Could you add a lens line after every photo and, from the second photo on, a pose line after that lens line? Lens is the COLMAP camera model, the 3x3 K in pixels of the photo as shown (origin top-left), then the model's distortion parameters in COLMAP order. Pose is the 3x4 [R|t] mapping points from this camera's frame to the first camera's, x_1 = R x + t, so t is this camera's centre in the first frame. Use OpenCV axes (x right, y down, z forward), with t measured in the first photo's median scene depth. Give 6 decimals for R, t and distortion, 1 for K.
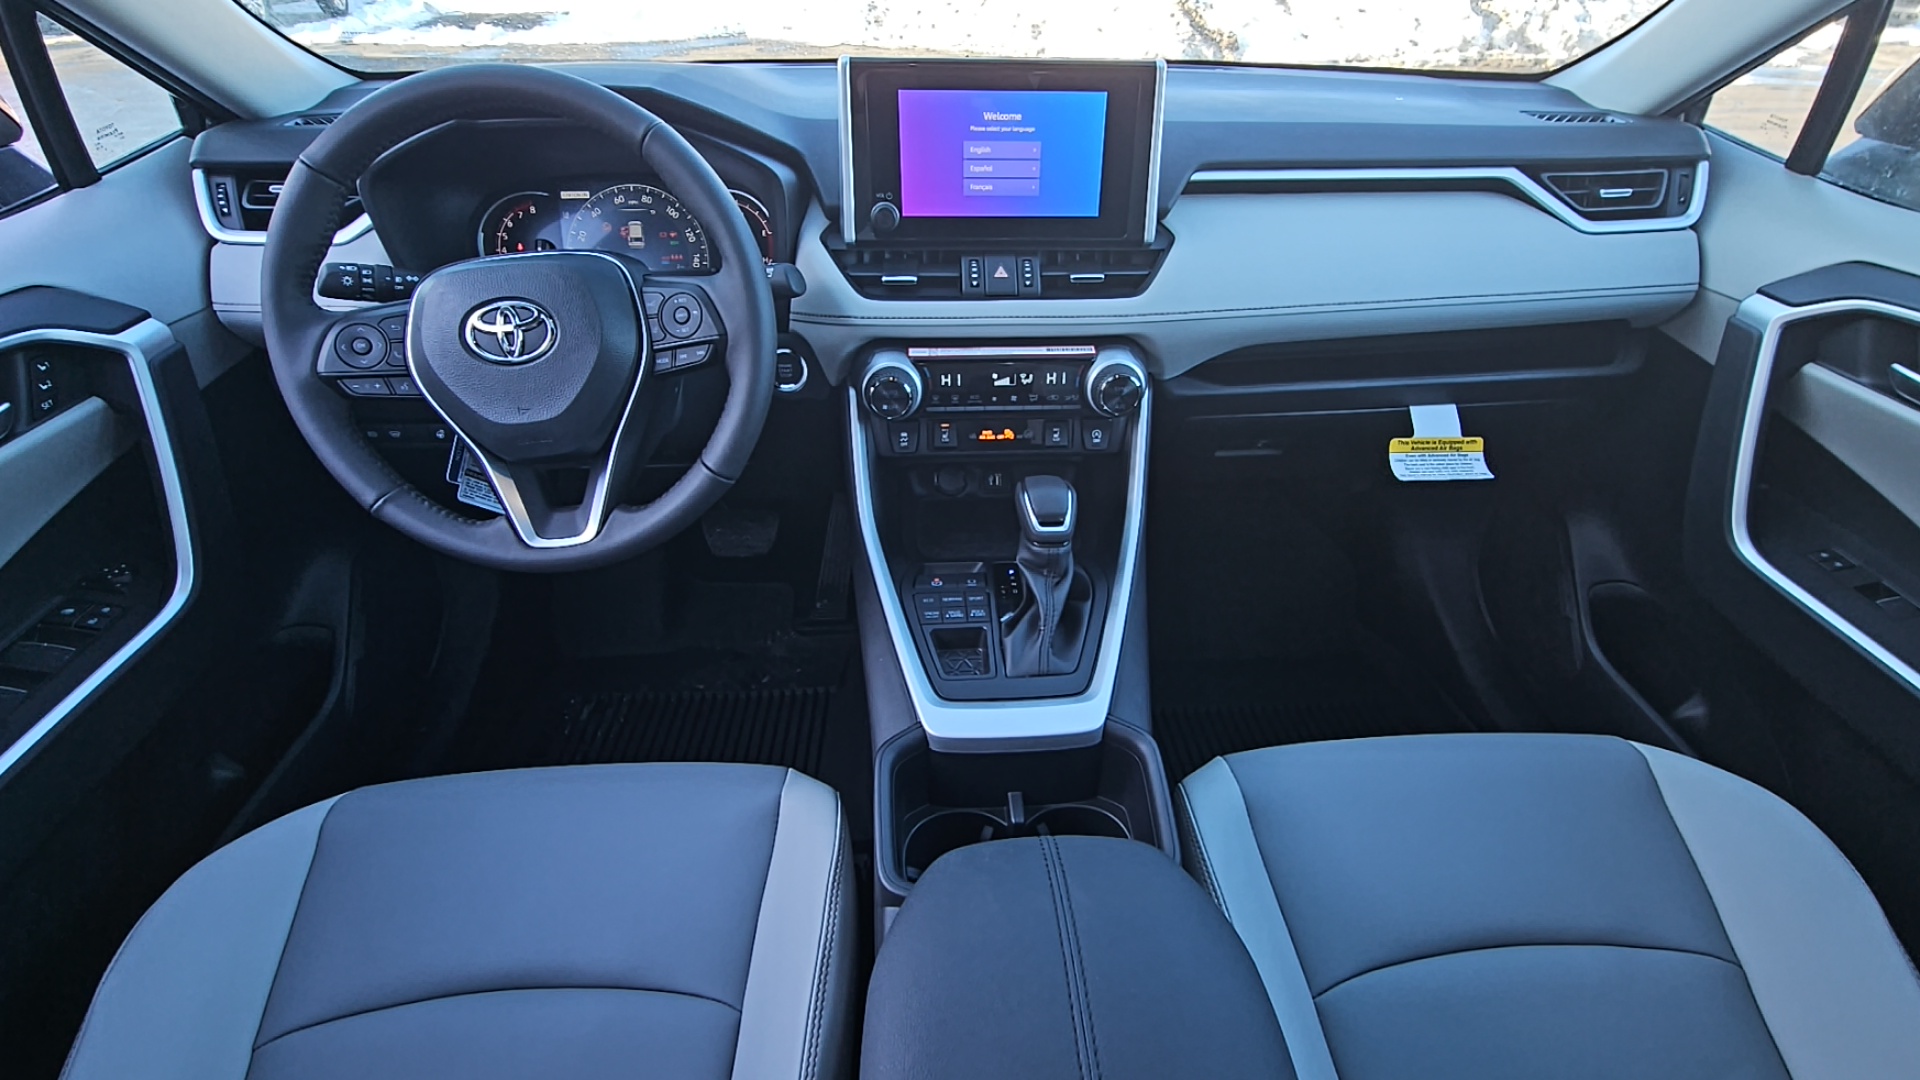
lens RADIAL K [[852.5, 0, 980.5], [0, 852.5, 549.1], [0, 0, 1]] dist [0.009463, -0.007451]
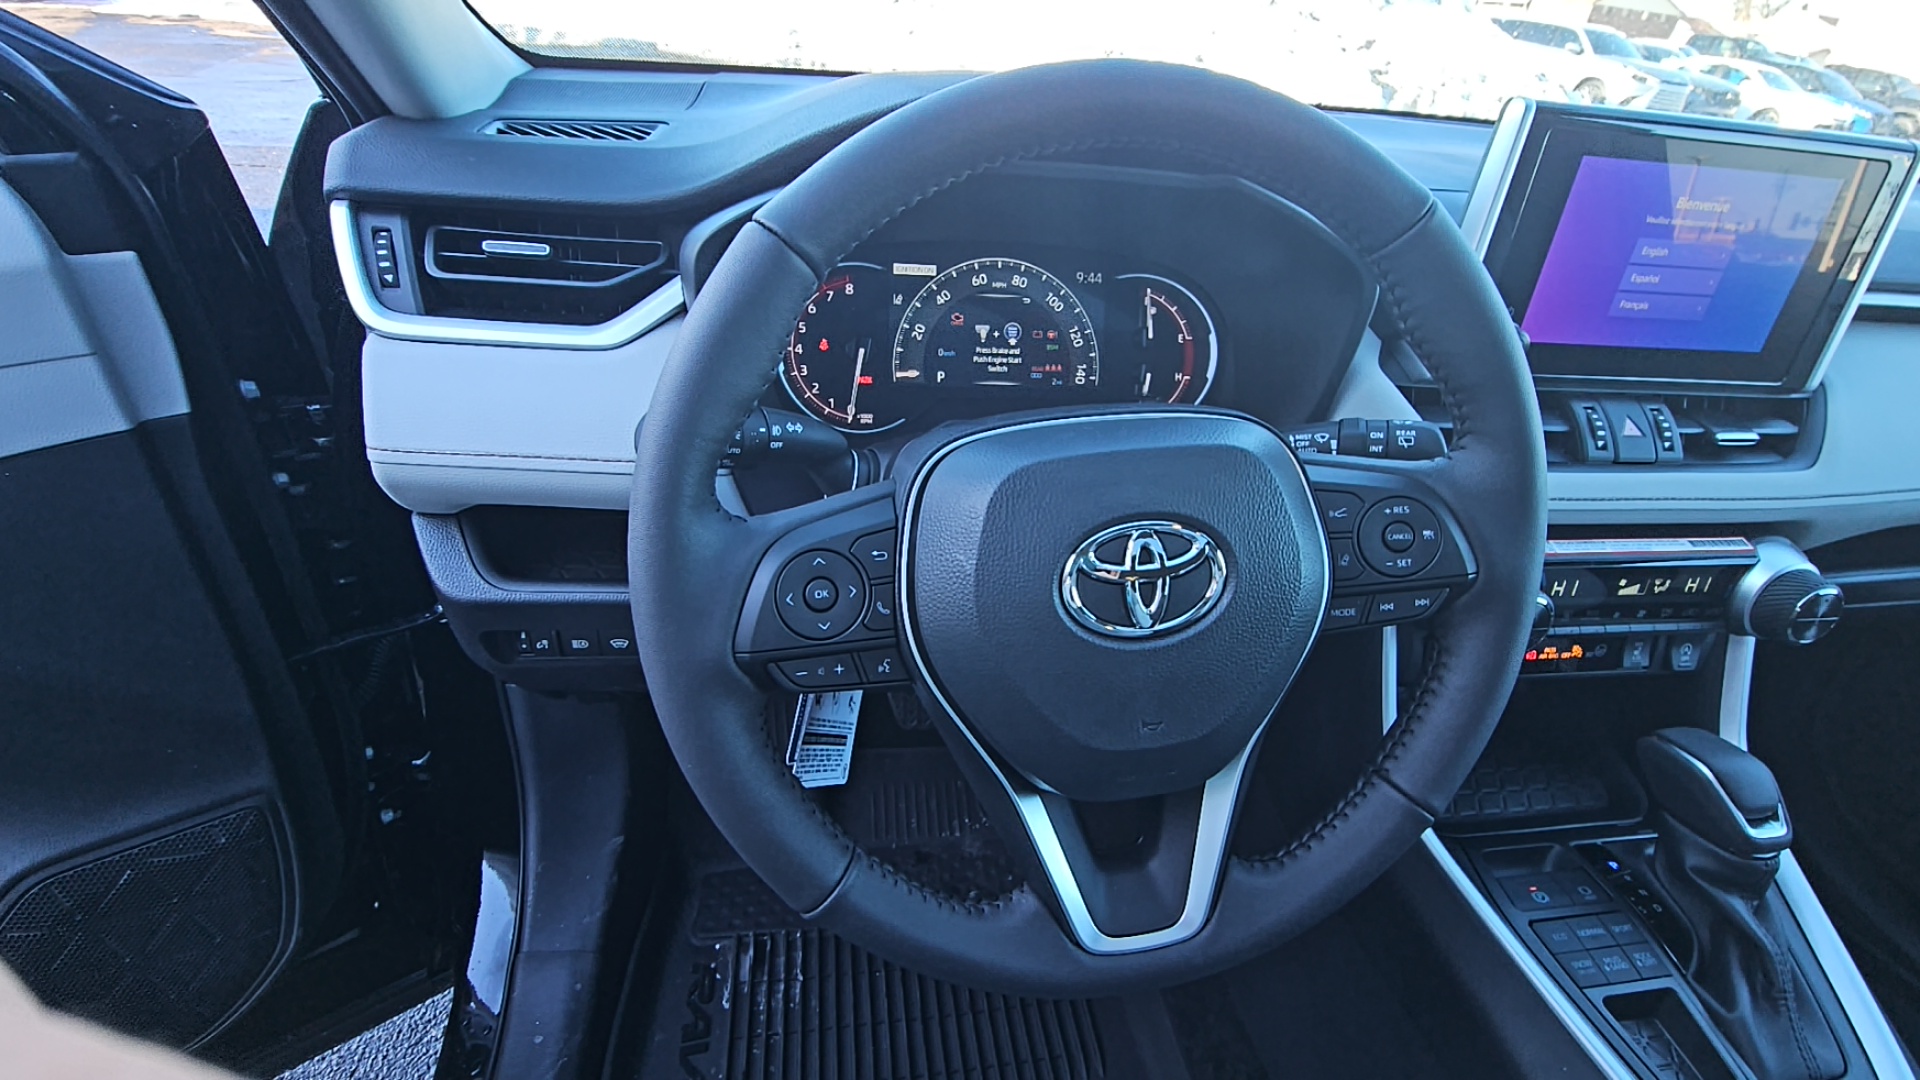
lens RADIAL K [[852.5, 0, 977.4], [0, 852.5, 551.1], [0, 0, 1]] dist [0.009463, -0.007451]
pose [[0.991084, 0.010400, 0.132828, -0.578546], [-0.005998, 0.999421, -0.033498, -0.203699], [-0.133100, 0.032403, 0.990573, 0.408067]]
